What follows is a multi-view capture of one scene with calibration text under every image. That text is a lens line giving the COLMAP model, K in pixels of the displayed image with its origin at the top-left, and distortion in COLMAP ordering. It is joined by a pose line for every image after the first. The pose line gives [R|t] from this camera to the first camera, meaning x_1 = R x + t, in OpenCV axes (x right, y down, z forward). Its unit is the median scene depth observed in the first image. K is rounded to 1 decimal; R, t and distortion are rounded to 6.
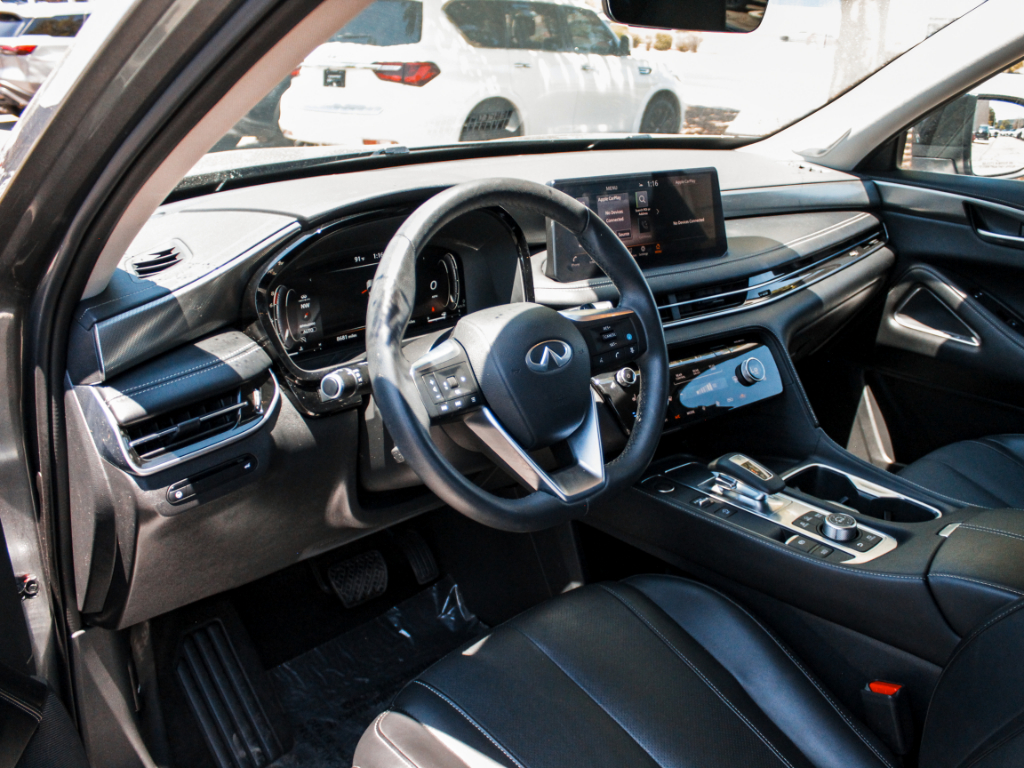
lens RADIAL K [[928.7, 0, 512.6], [0, 928.7, 391.4], [0, 0, 1]] dist [-0.139382, 0.000000]
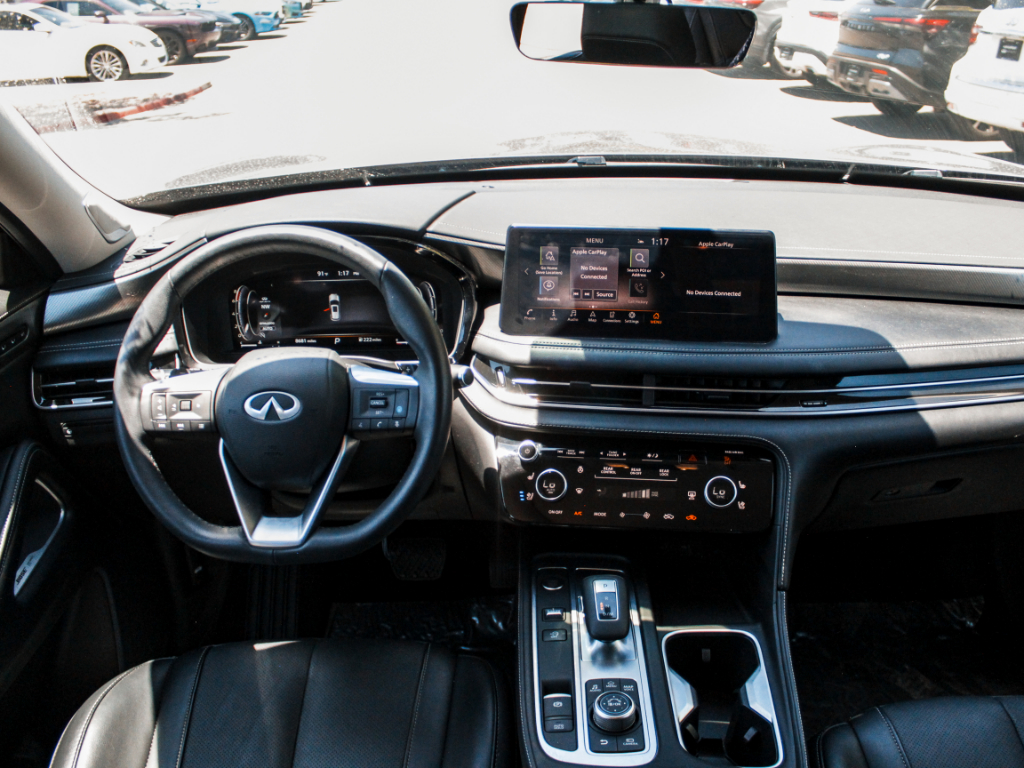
lens RADIAL K [[928.7, 0, 511.0], [0, 928.7, 387.8], [0, 0, 1]] dist [-0.139382, 0.000000]
pose [[0.737132, 0.253927, -0.626225, 0.642811], [-0.222781, 0.966221, 0.129556, -0.184378], [0.637970, 0.044011, 0.768803, 0.285511]]
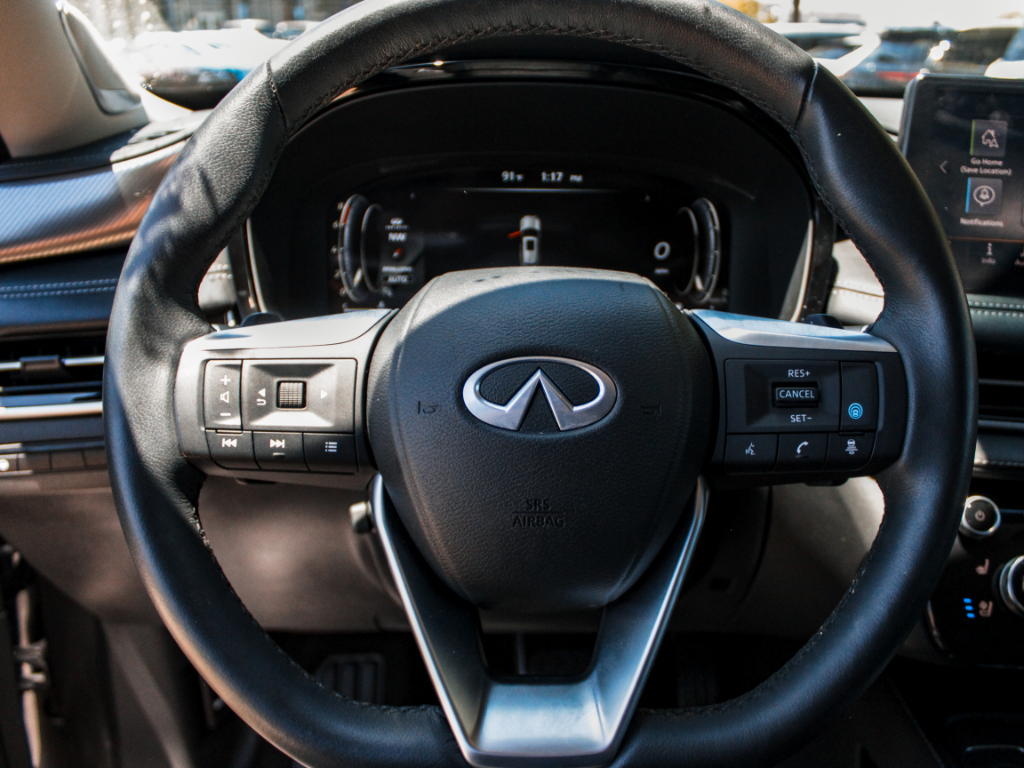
lens RADIAL K [[928.7, 0, 521.0], [0, 928.7, 402.0], [0, 0, 1]] dist [-0.139382, 0.000000]
pose [[0.755101, 0.237260, -0.611171, 0.201256], [-0.245614, 0.966703, 0.071824, -0.045369], [0.607862, 0.095878, 0.788233, 0.512087]]
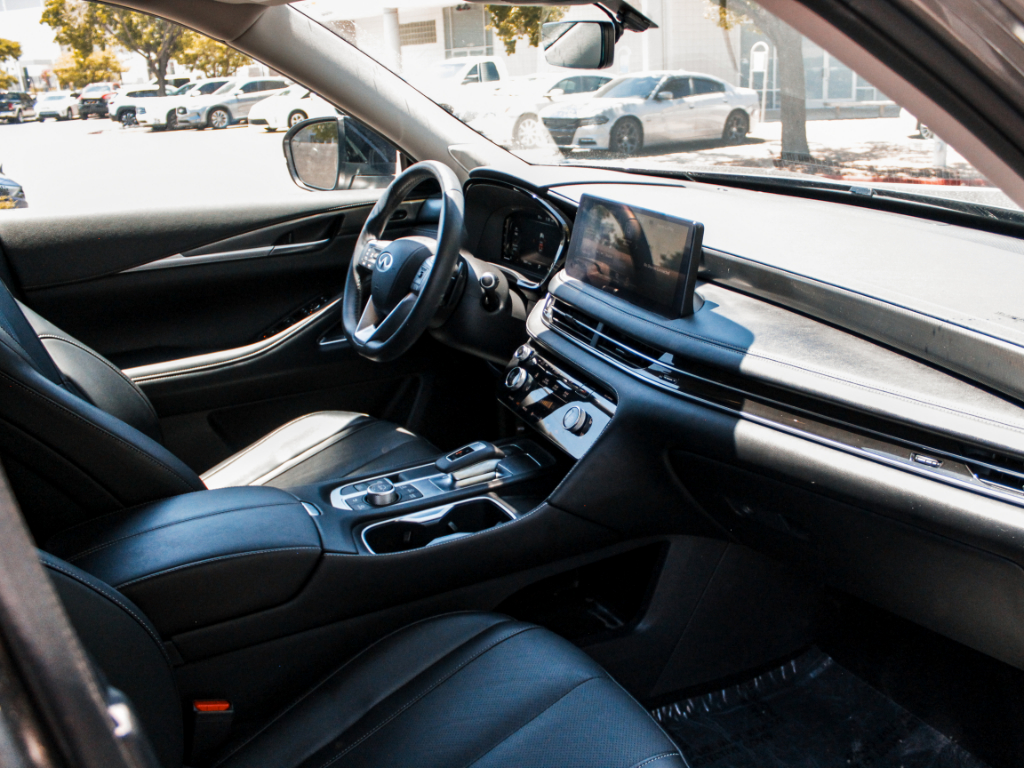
lens RADIAL K [[928.7, 0, 511.0], [0, 928.7, 384.0], [0, 0, 1]] dist [-0.139382, 0.000000]
pose [[-0.216513, 0.310144, -0.925707, 1.221585], [-0.336874, 0.866227, 0.369007, -0.410175], [0.916318, 0.391741, -0.083070, 1.074250]]
